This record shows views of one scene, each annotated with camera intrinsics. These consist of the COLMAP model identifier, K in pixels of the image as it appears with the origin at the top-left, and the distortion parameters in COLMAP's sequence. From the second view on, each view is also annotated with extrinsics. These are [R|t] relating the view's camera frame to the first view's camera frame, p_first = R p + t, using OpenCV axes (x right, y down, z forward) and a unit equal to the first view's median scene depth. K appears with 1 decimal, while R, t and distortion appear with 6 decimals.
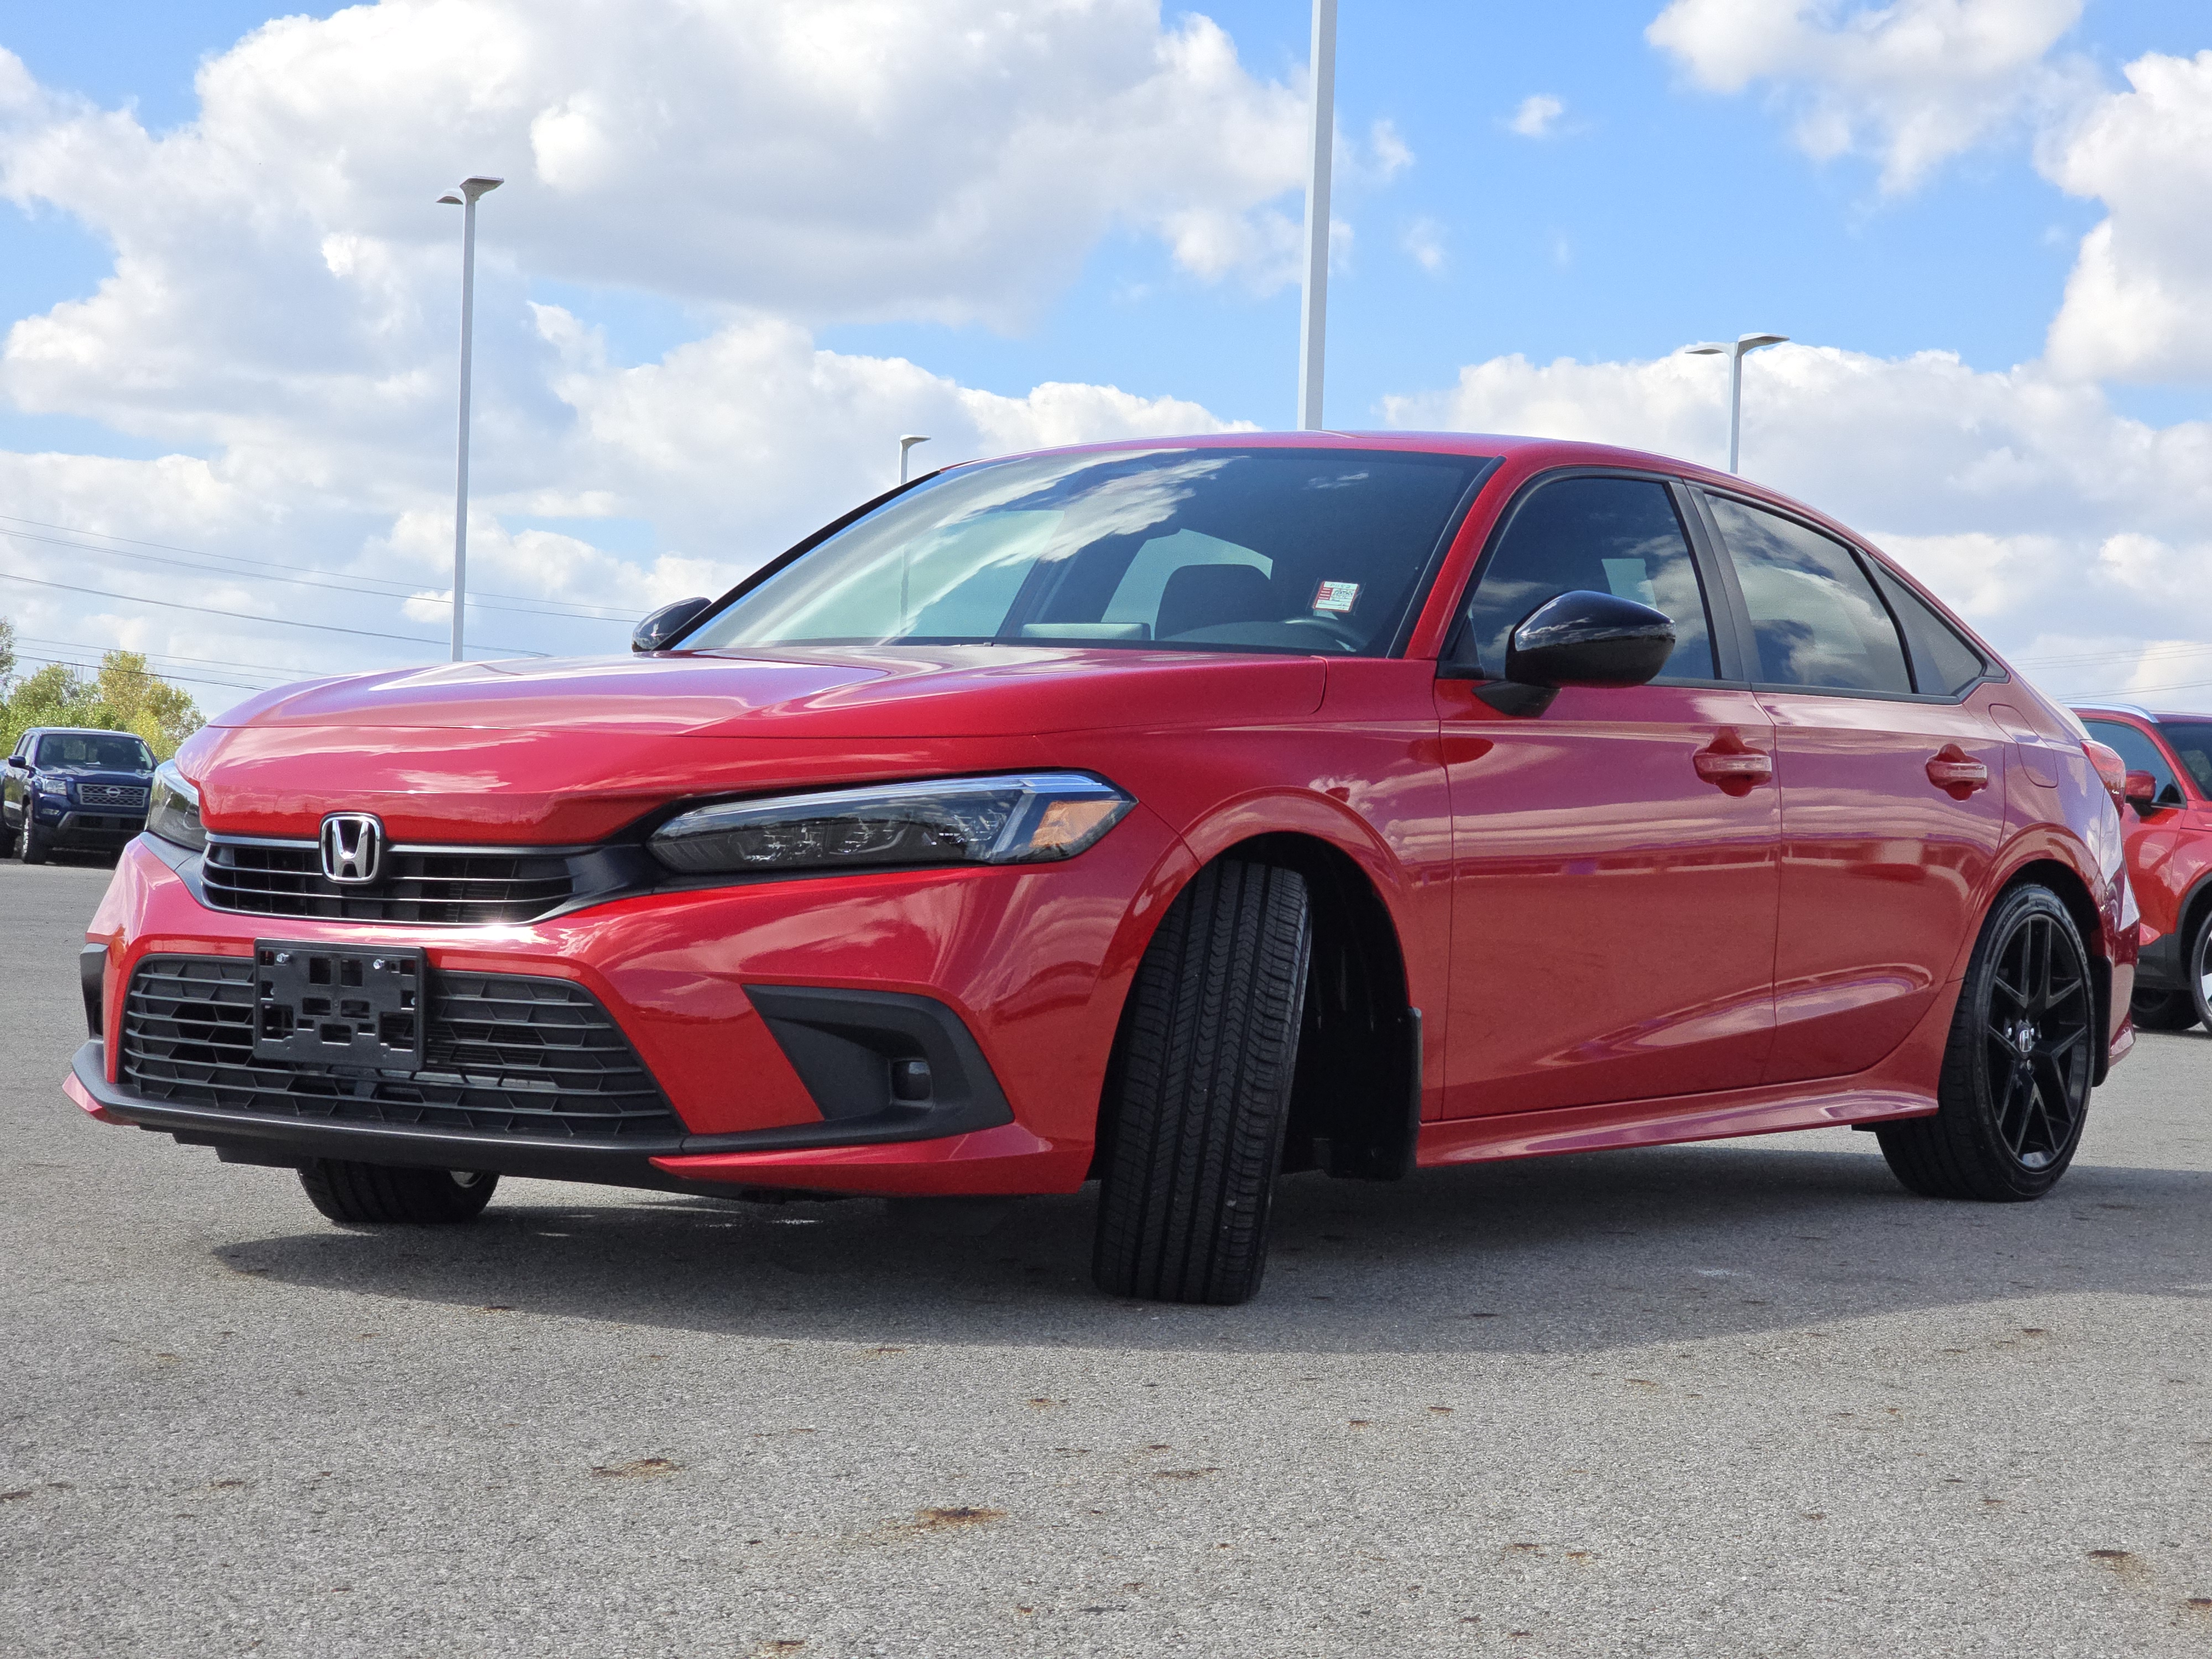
lens RADIAL K [[4416.6, 0, 1106.0], [0, 4416.6, 829.5], [0, 0, 1]] dist [0.227635, 0.191010]
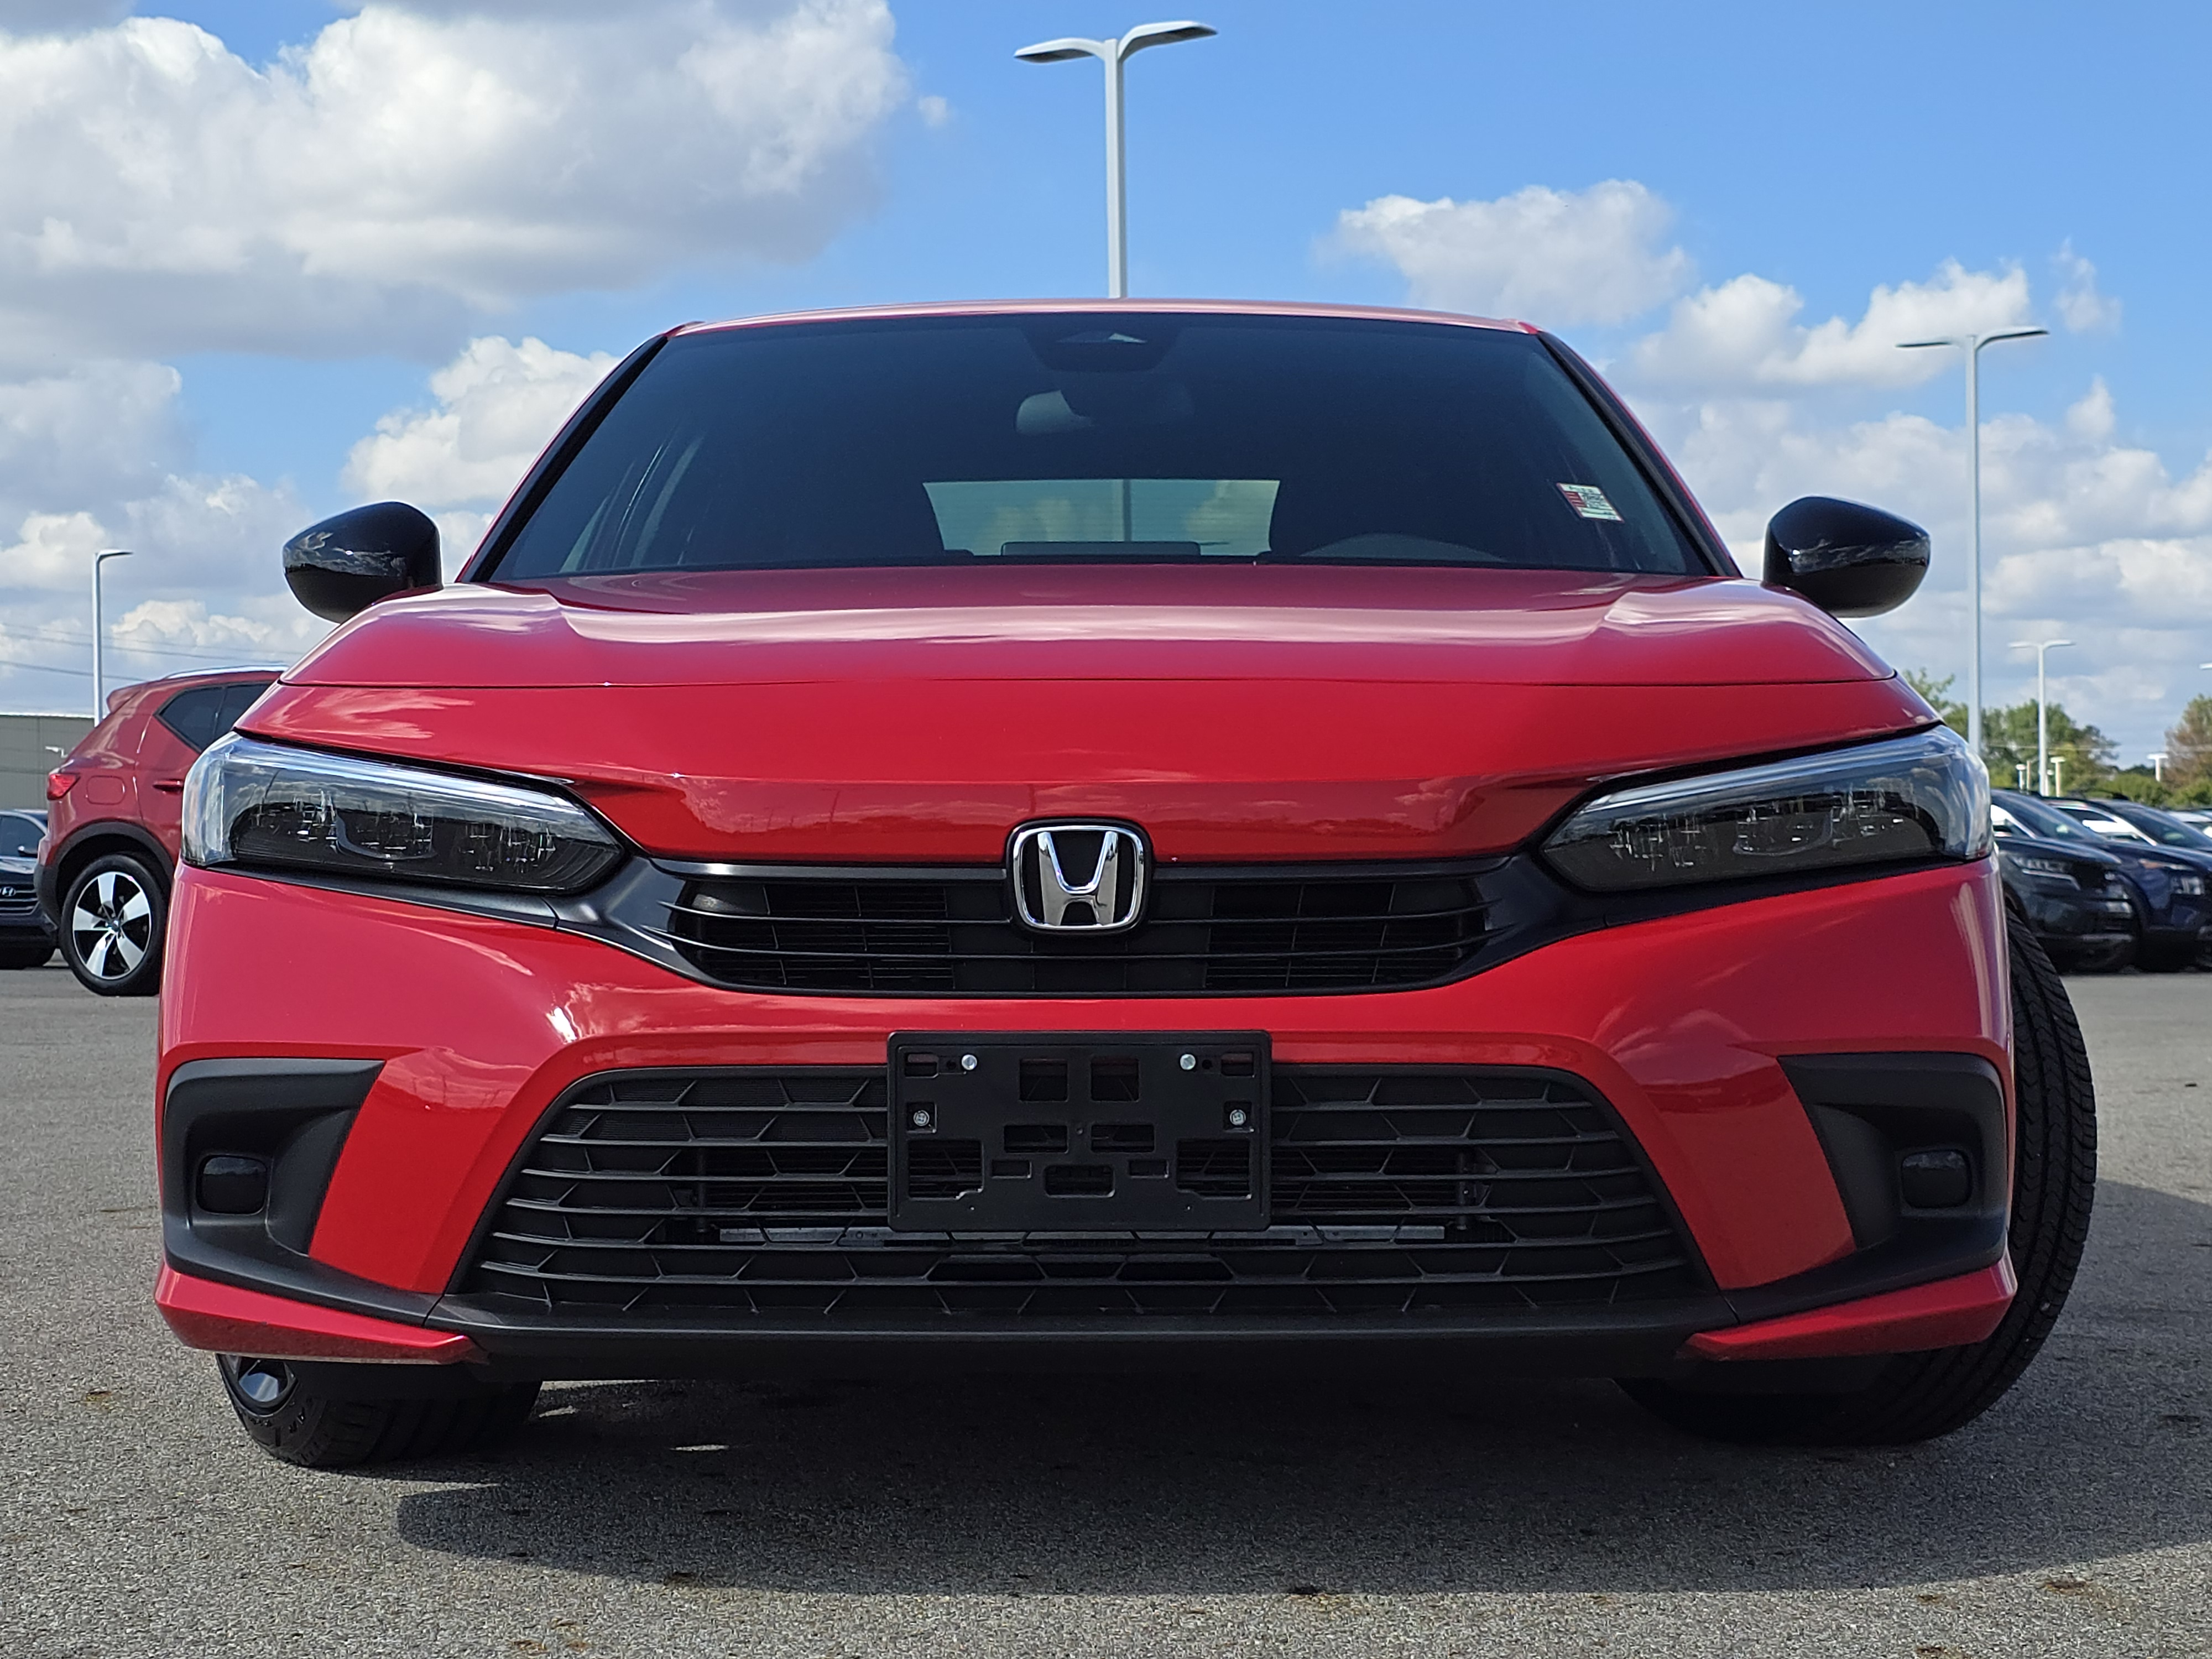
lens RADIAL K [[3940.3, 0, 1106.0], [0, 3940.3, 829.5], [0, 0, 1]] dist [0.178420, -0.757369]
pose [[0.813522, -0.034838, 0.580489, -0.484161], [0.031976, 0.999374, 0.015164, -0.010513], [-0.580654, 0.006226, 0.814127, 0.555014]]
